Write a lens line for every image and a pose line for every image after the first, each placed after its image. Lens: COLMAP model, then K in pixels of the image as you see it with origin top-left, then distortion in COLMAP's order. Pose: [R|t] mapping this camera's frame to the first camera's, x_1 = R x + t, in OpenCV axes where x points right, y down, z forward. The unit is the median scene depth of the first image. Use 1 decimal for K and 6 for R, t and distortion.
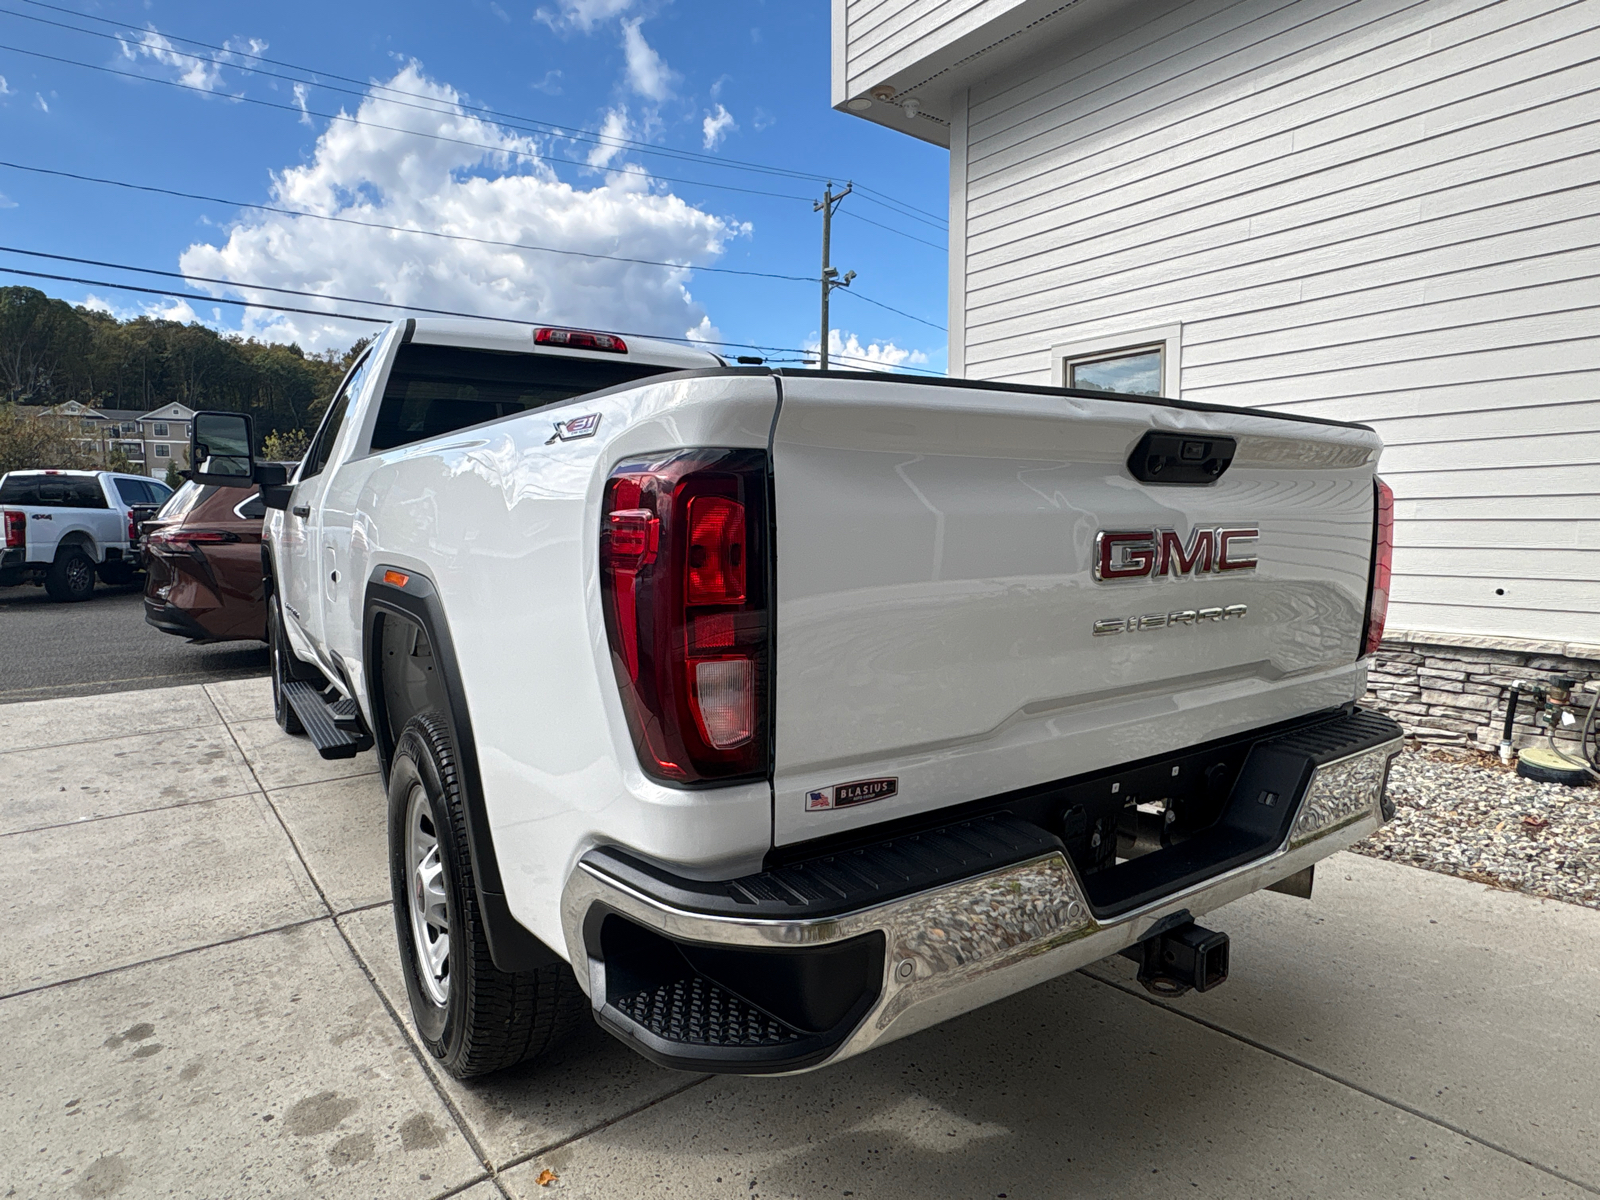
lens RADIAL K [[887.5, 0, 802.0], [0, 887.5, 608.8], [0, 0, 1]] dist [0.005211, -0.001837]
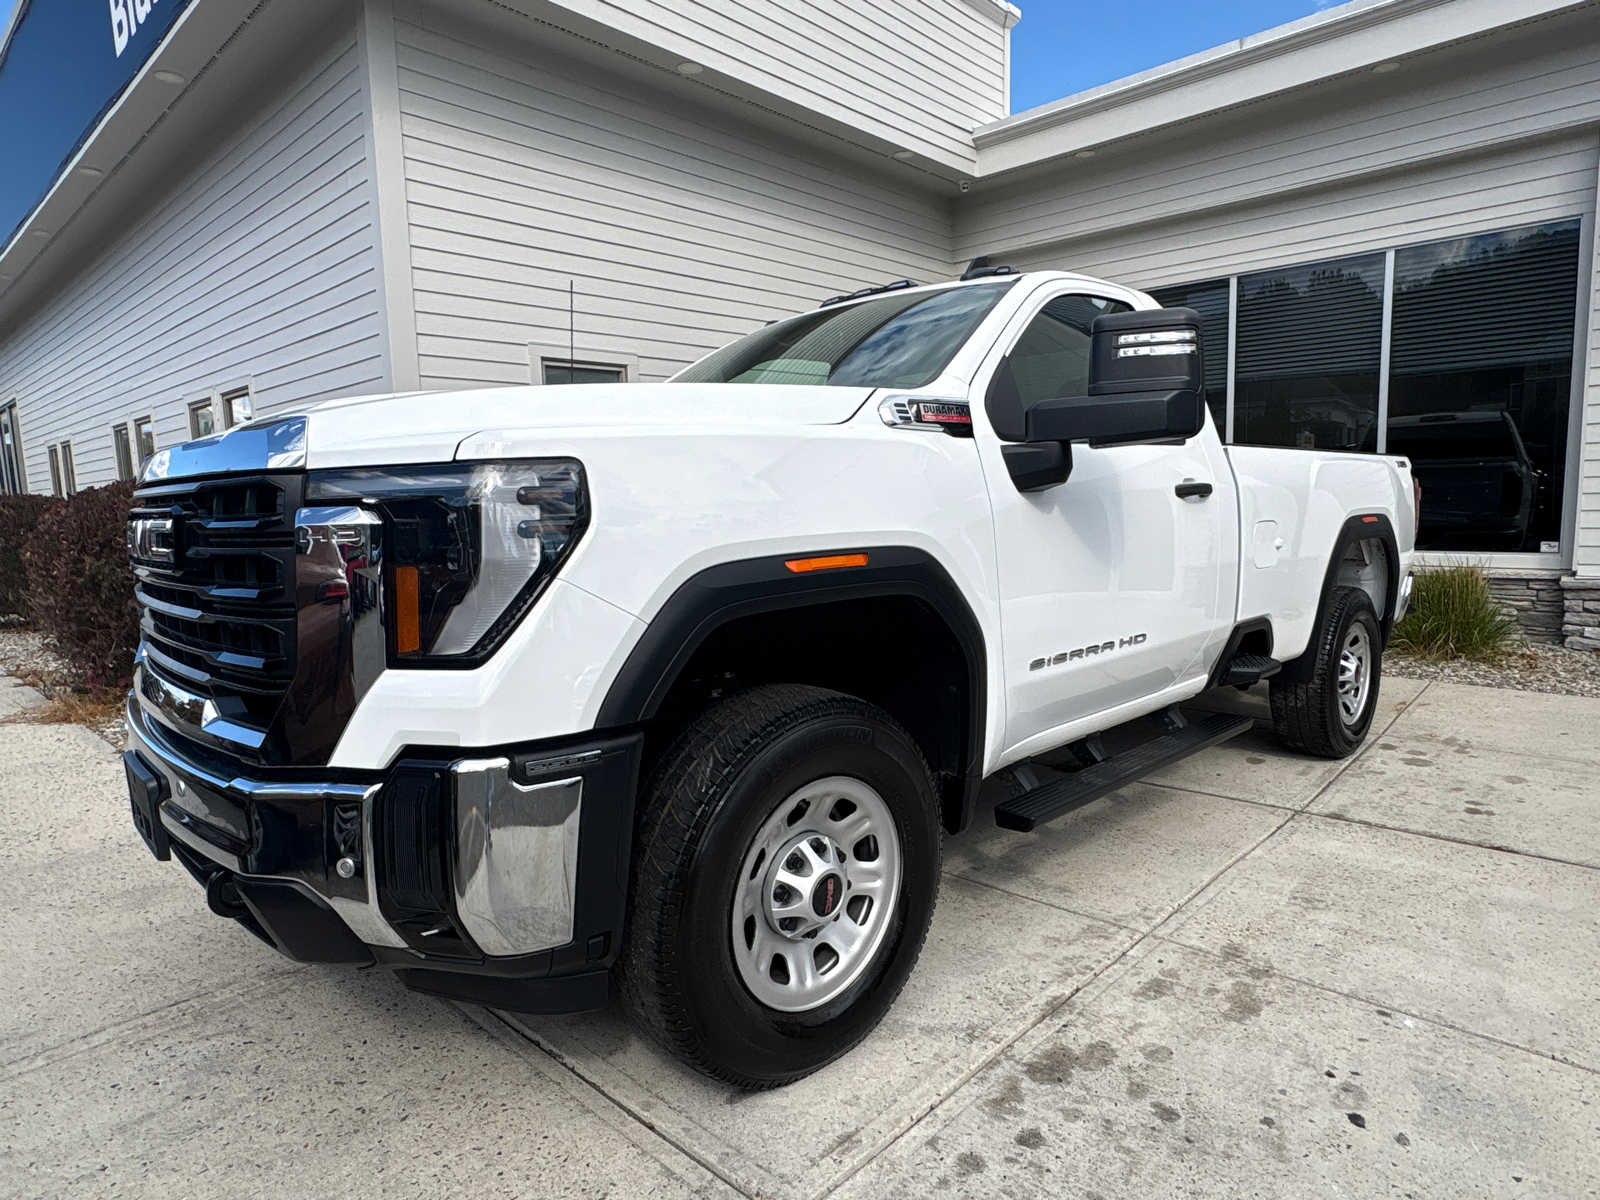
lens RADIAL K [[923.2, 0, 805.9], [0, 923.2, 604.6], [0, 0, 1]] dist [0.005784, -0.000601]
pose [[-0.154566, -0.100357, 0.982872, -1.580264], [0.134594, 0.983414, 0.121579, -0.178409], [-0.978772, 0.151080, -0.138495, 1.722553]]
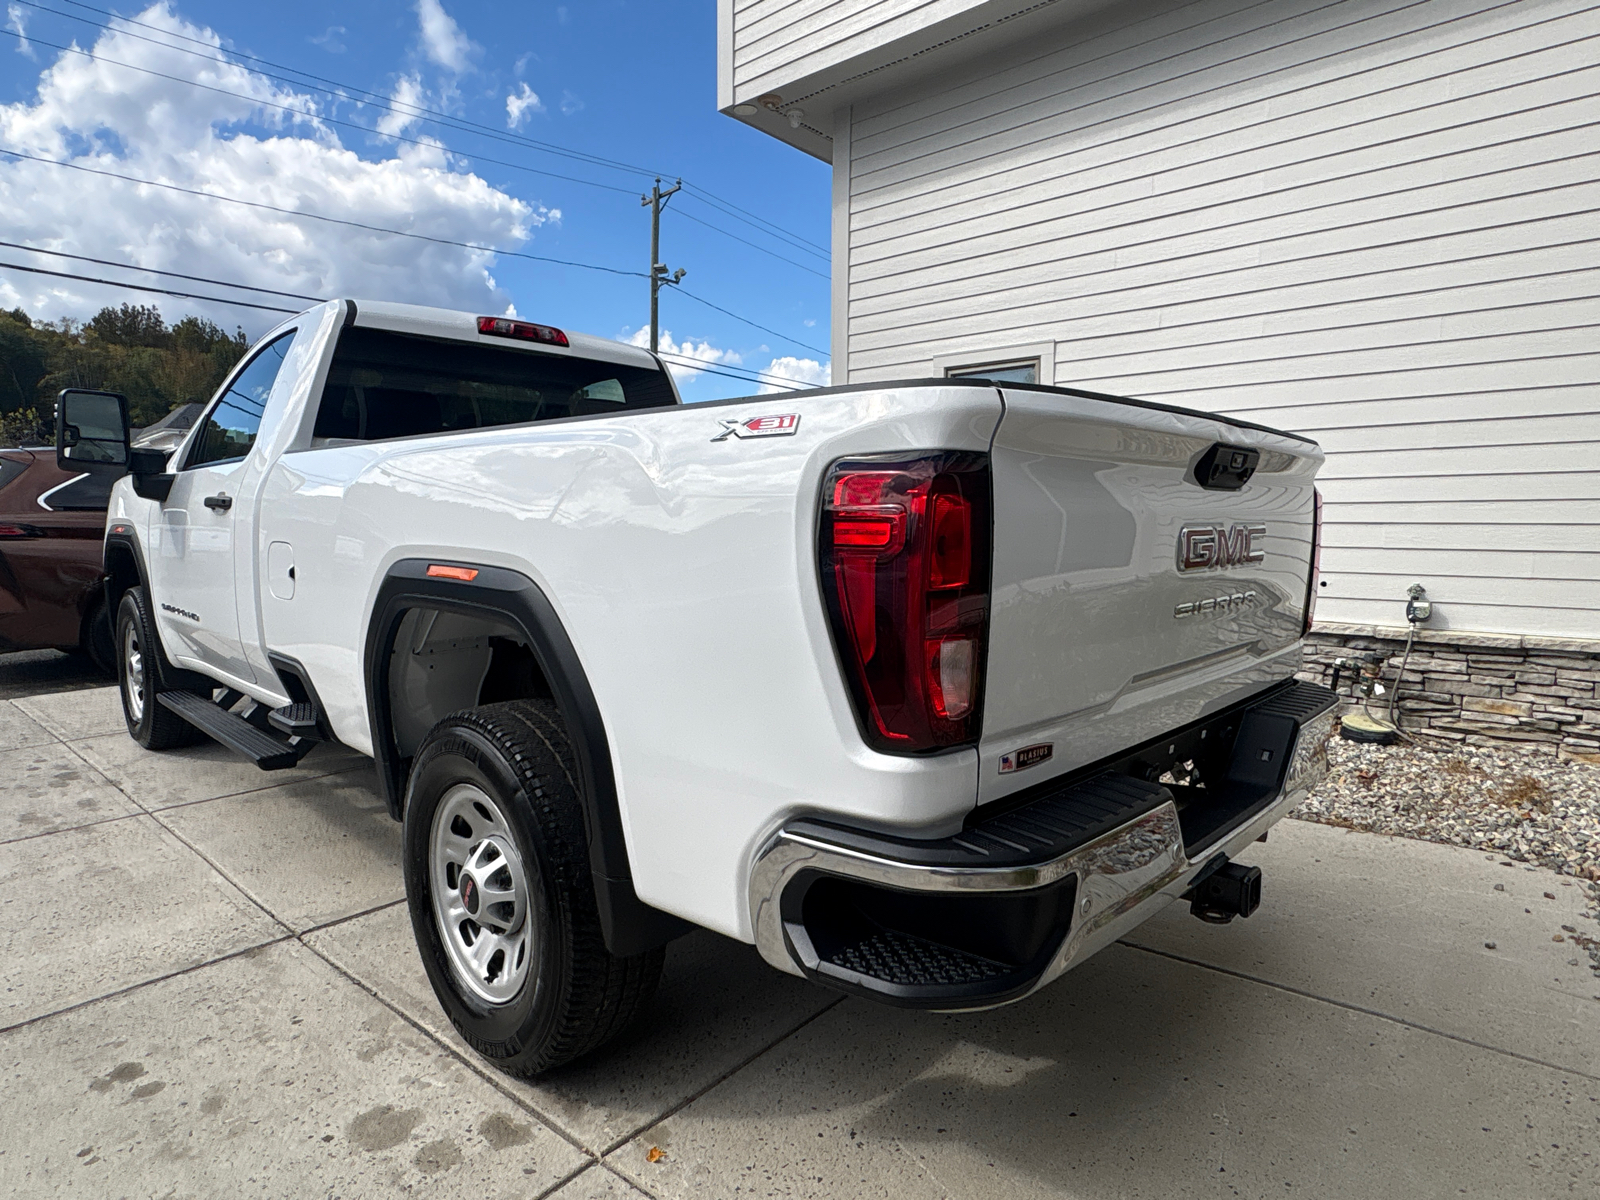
lens RADIAL K [[887.5, 0, 799.0], [0, 887.5, 611.9], [0, 0, 1]] dist [0.005211, -0.001837]
pose [[0.979533, -0.011387, 0.200961, -0.184151], [0.010549, 0.999931, 0.005239, 0.005321], [-0.201007, -0.003012, 0.979585, -0.021098]]
